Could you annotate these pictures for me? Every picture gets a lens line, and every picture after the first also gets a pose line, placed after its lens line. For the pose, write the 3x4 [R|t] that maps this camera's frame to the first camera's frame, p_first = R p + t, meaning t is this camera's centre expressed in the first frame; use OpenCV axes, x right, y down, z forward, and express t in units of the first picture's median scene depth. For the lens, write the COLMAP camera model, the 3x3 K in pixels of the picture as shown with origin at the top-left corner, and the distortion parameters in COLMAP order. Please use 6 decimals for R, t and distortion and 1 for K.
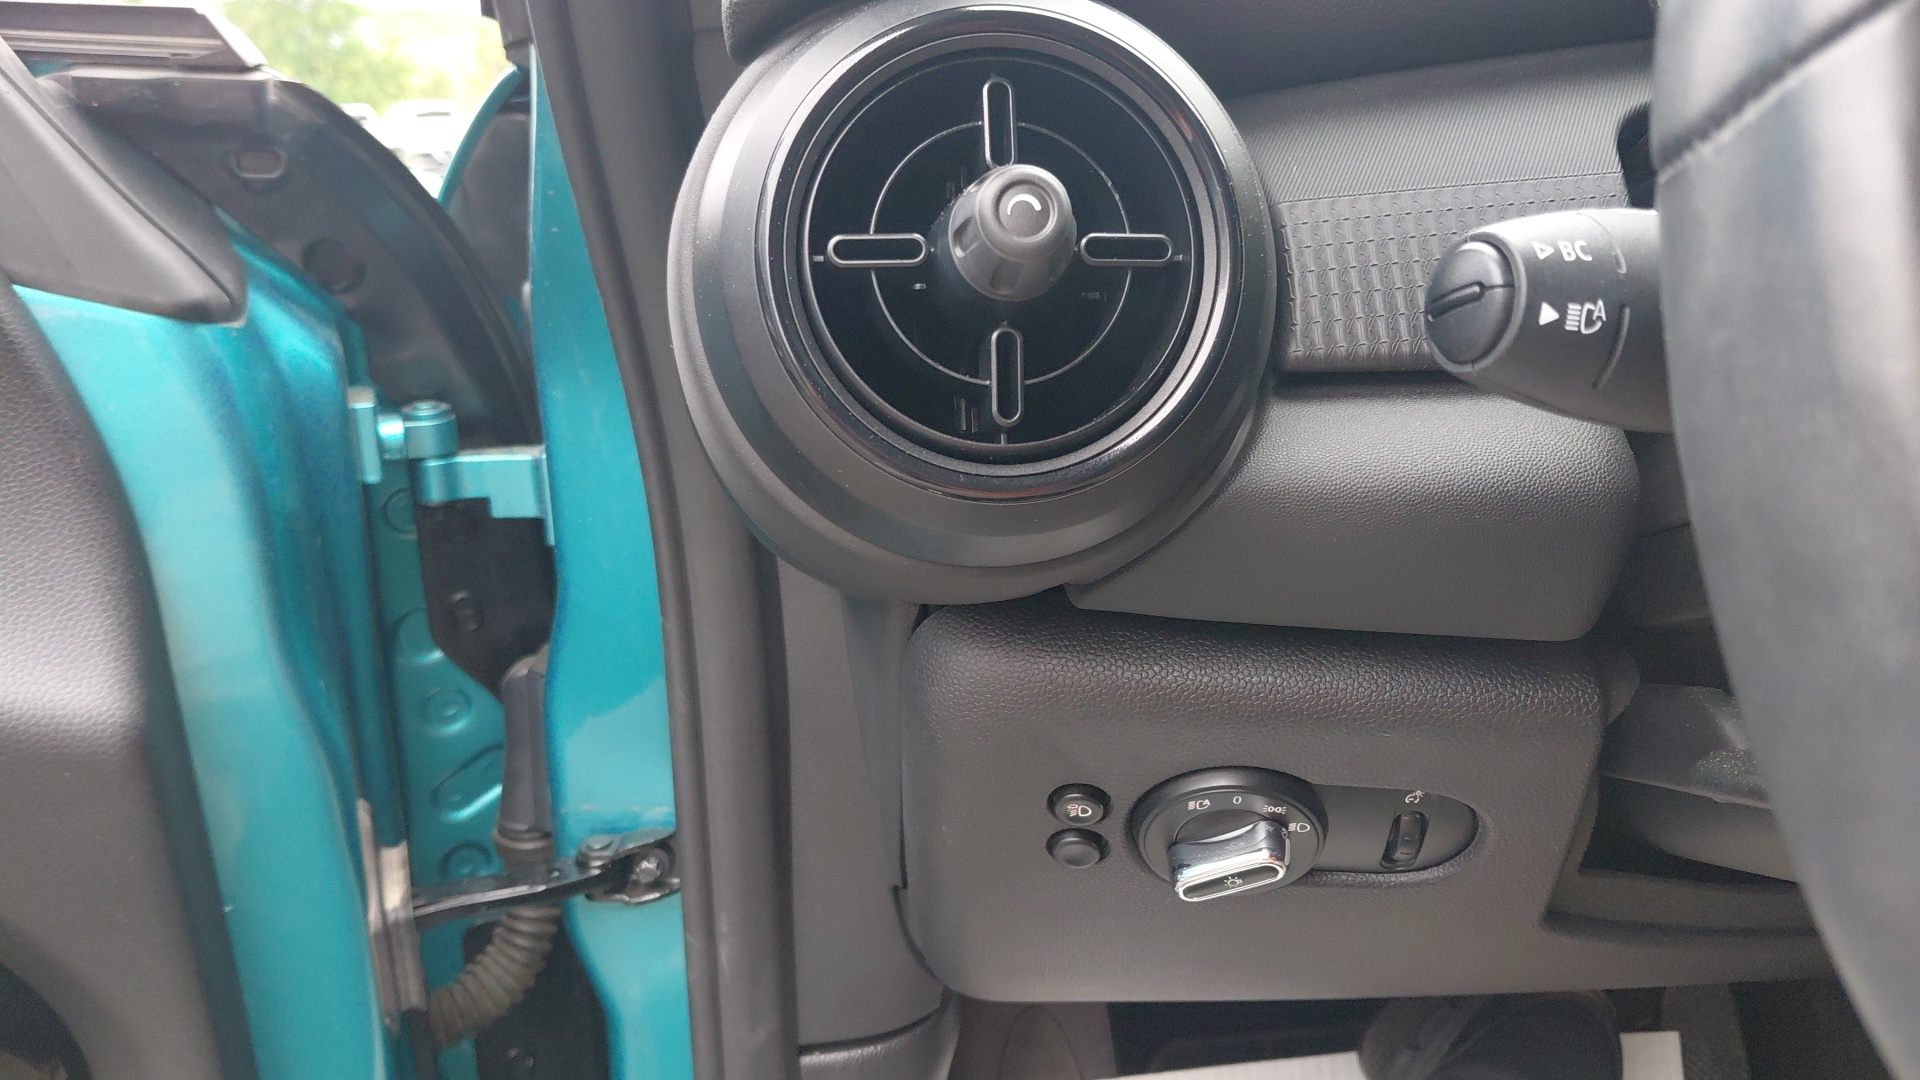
lens RADIAL K [[1394.4, 0, 1004.3], [0, 1394.4, 531.8], [0, 0, 1]] dist [0.120607, -0.215973]
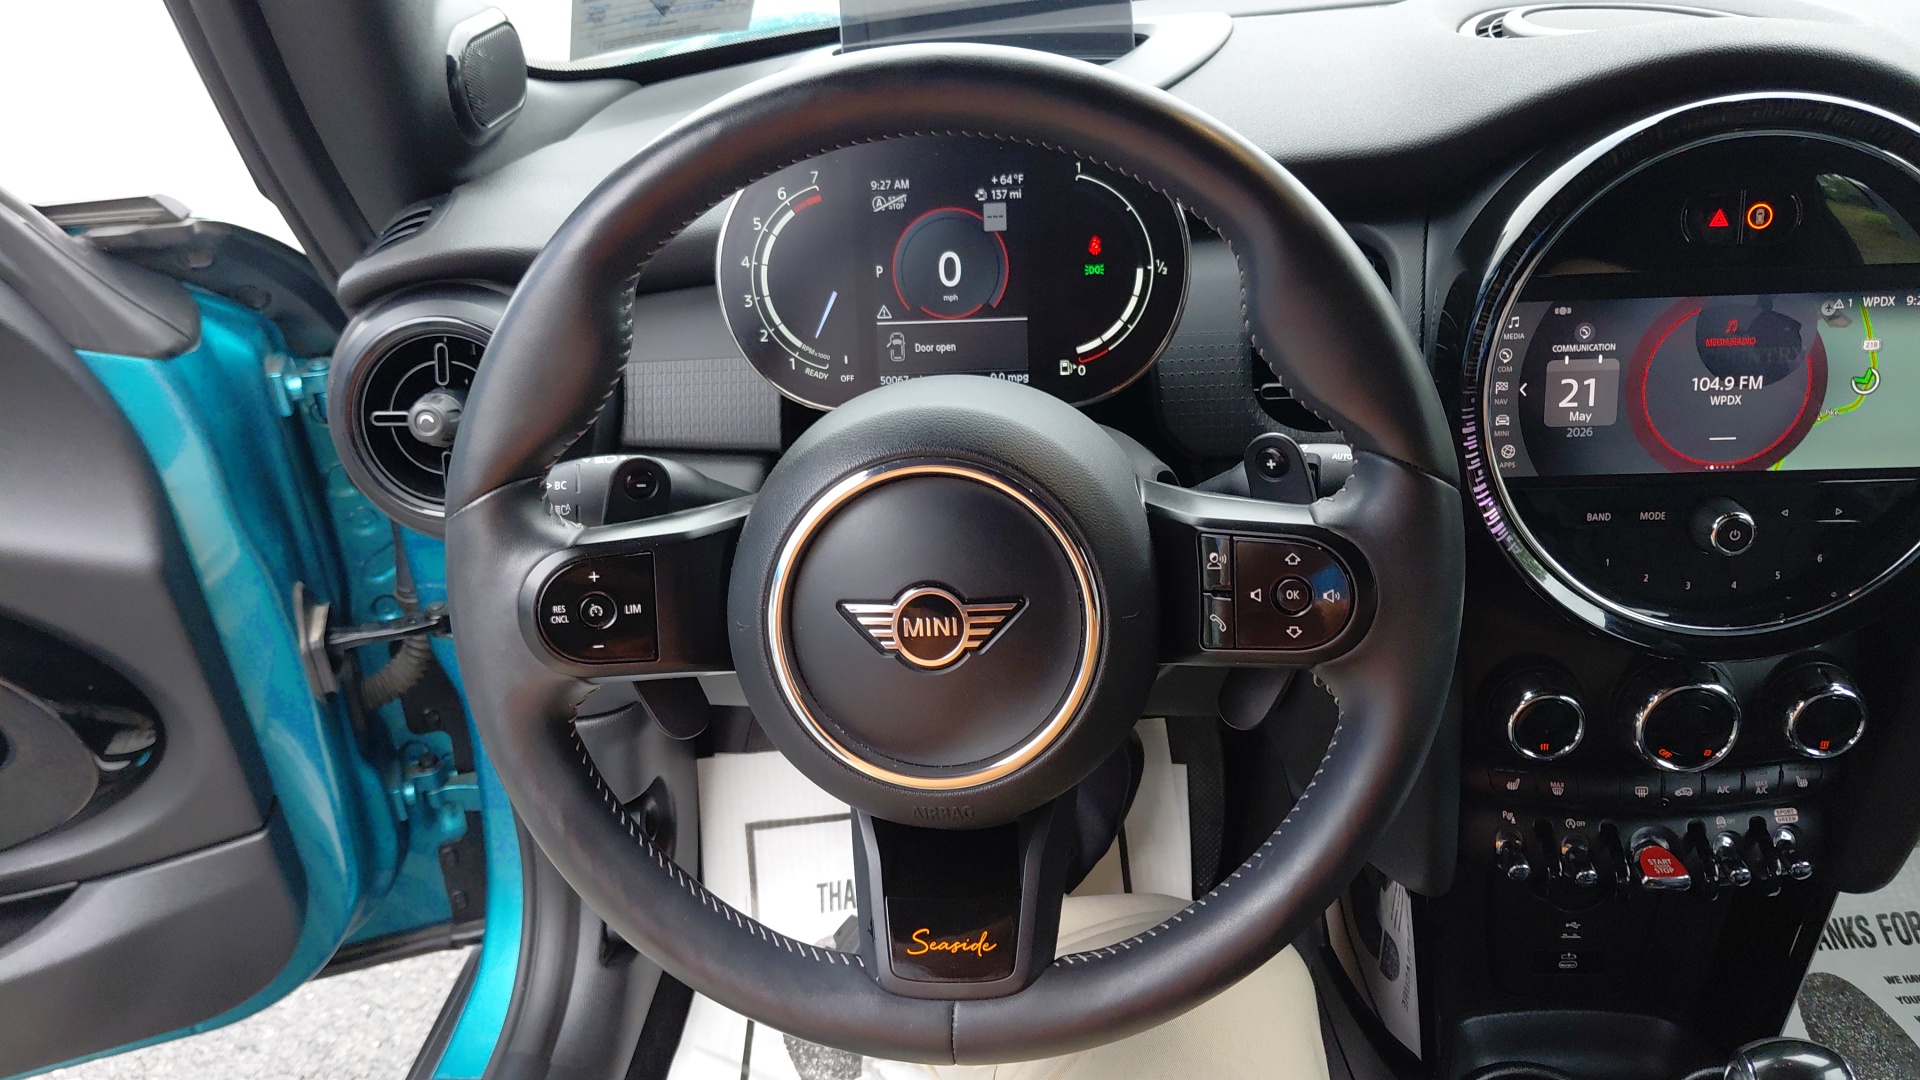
lens RADIAL K [[1387.8, 0, 985.7], [0, 1387.8, 554.6], [0, 0, 1]] dist [0.104057, -0.193300]
pose [[0.994022, 0.045485, -0.099257, 0.859924], [-0.020706, 0.971129, 0.237656, -0.417026], [0.107201, -0.234180, 0.966265, -0.934212]]
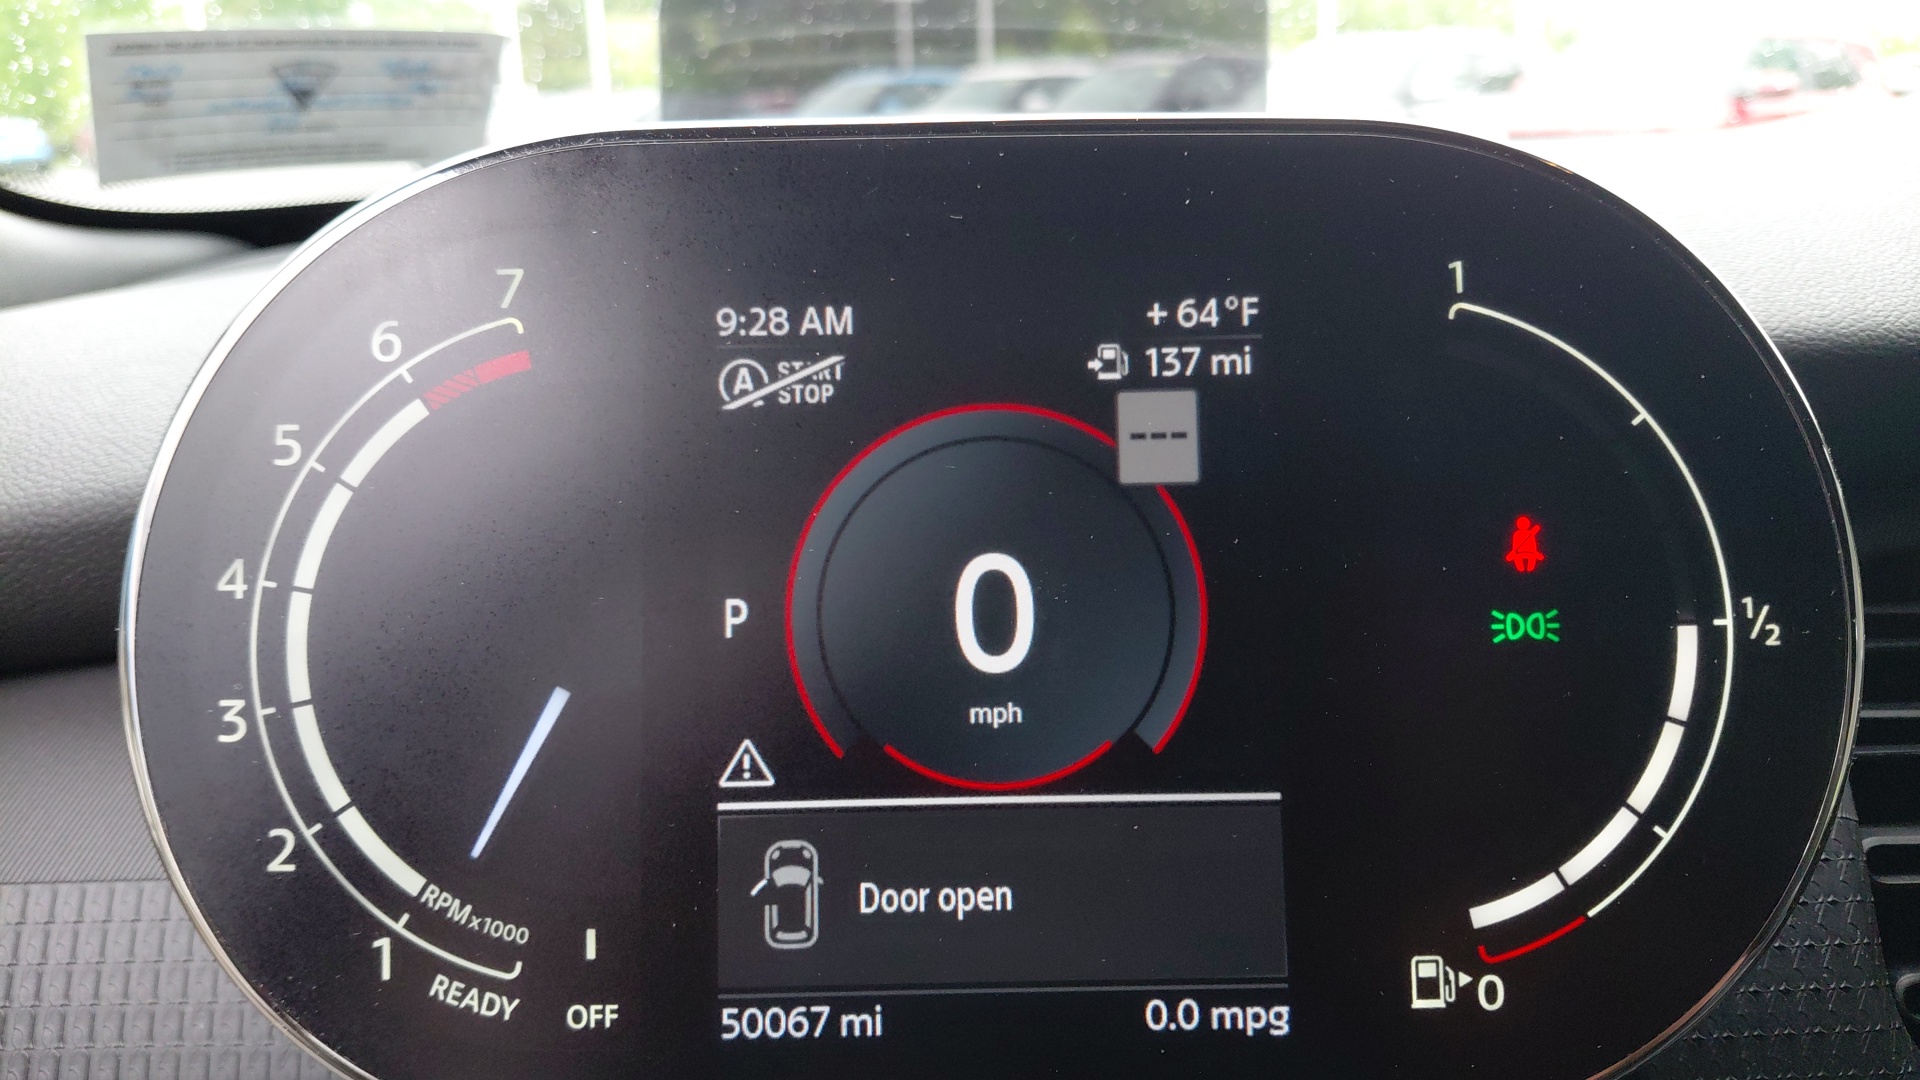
lens RADIAL K [[1387.8, 0, 985.7], [0, 1387.8, 554.6], [0, 0, 1]] dist [0.104057, -0.193300]
pose [[0.999105, 0.041040, 0.010209, 0.626338], [-0.041001, 0.999151, -0.004008, -0.369075], [-0.010365, 0.003585, 0.999940, 0.299003]]
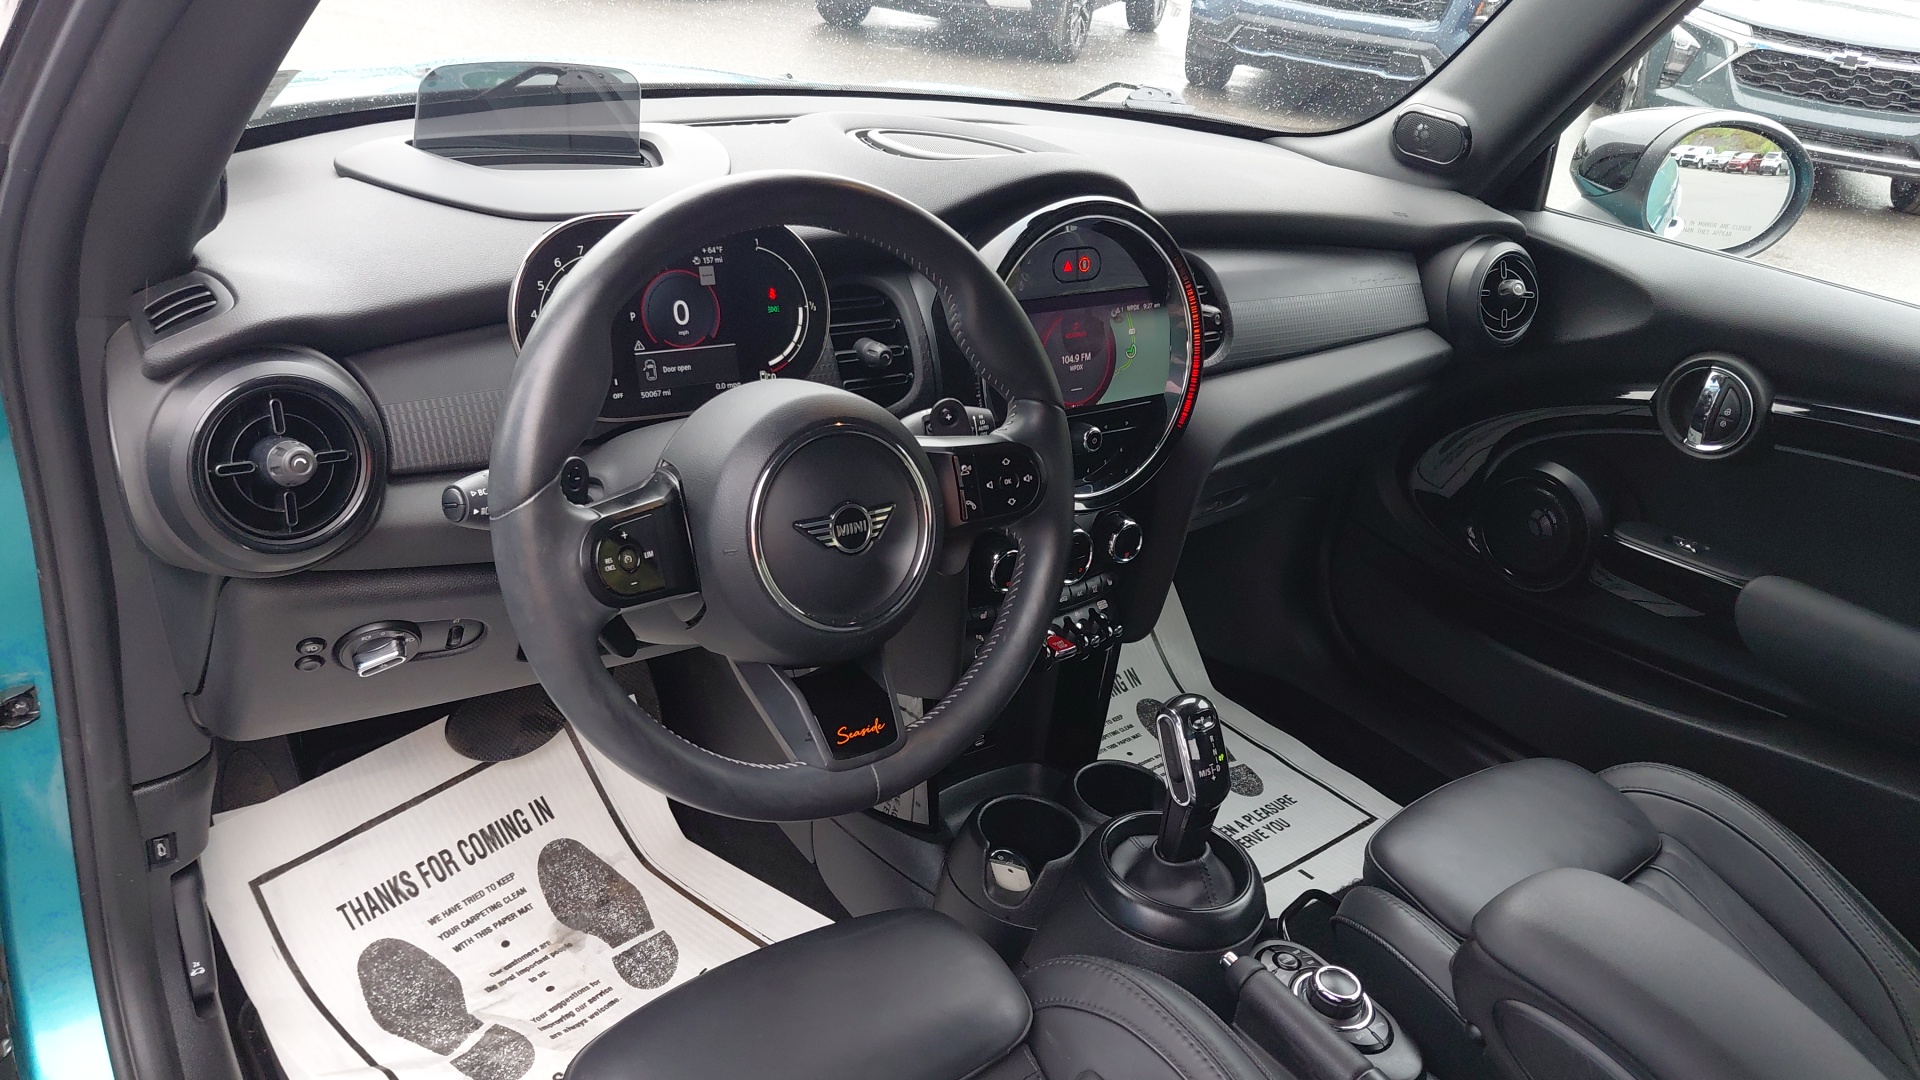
lens RADIAL K [[1387.8, 0, 985.7], [0, 1387.8, 554.6], [0, 0, 1]] dist [0.104057, -0.193300]
pose [[0.808812, -0.121523, 0.575375, -0.368302], [0.000885, 0.978666, 0.205456, -0.436819], [-0.588067, -0.165666, 0.791664, -1.501472]]
